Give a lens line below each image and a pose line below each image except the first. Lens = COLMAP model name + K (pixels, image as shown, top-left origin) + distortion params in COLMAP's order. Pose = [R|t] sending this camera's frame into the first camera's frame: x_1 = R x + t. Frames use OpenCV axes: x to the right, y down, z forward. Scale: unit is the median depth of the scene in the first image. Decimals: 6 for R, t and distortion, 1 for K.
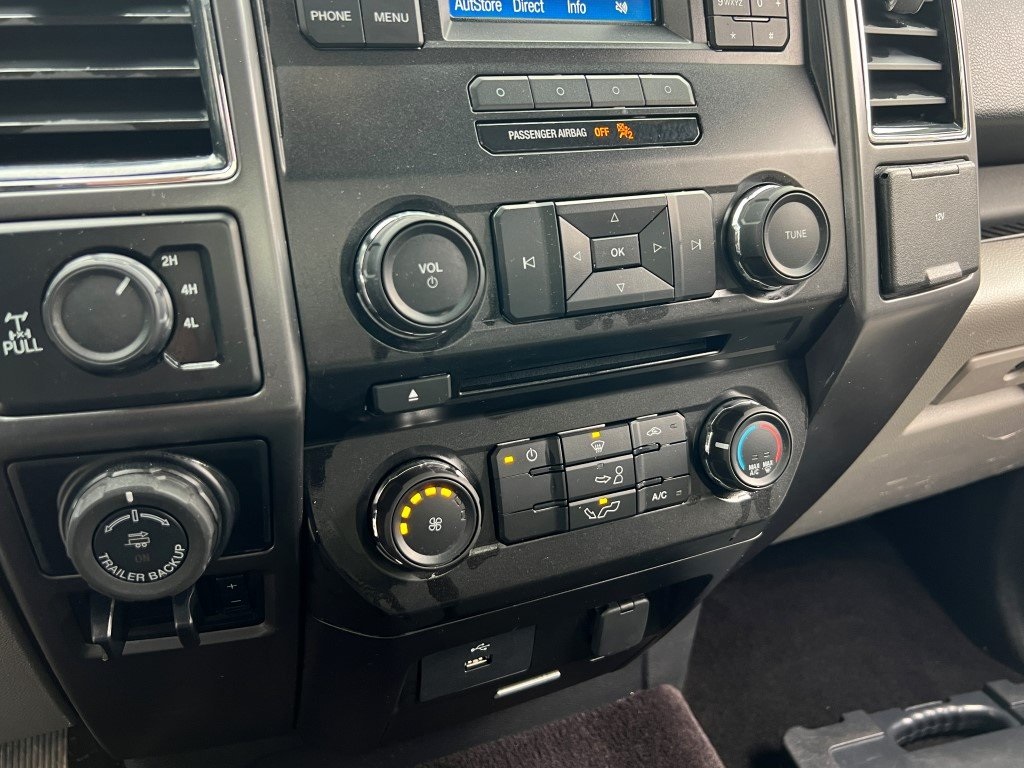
lens RADIAL K [[843.6, 0, 513.3], [0, 843.6, 388.6], [0, 0, 1]] dist [0.009966, -0.011505]
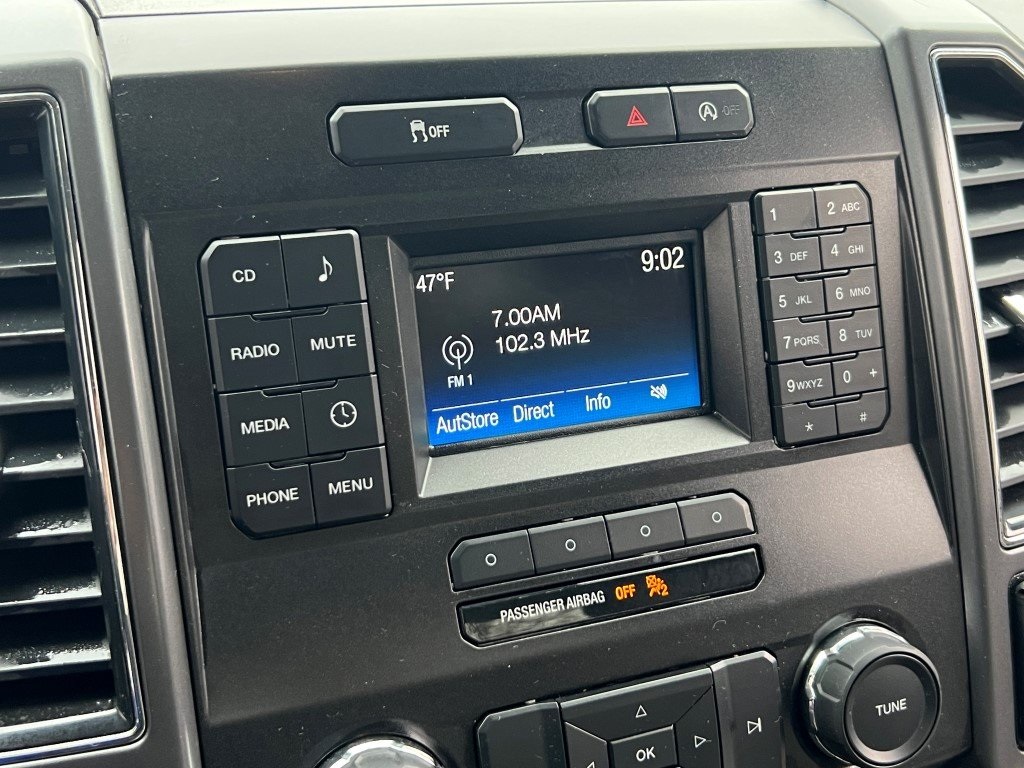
lens RADIAL K [[1222.6, 0, 516.1], [0, 1222.6, 382.6], [0, 0, 1]] dist [0.096698, 0.000000]
pose [[0.998624, 0.013118, -0.050774, 0.060640], [-0.014434, 0.999567, -0.025639, -0.469515], [0.050416, 0.026337, 0.998381, -0.119779]]
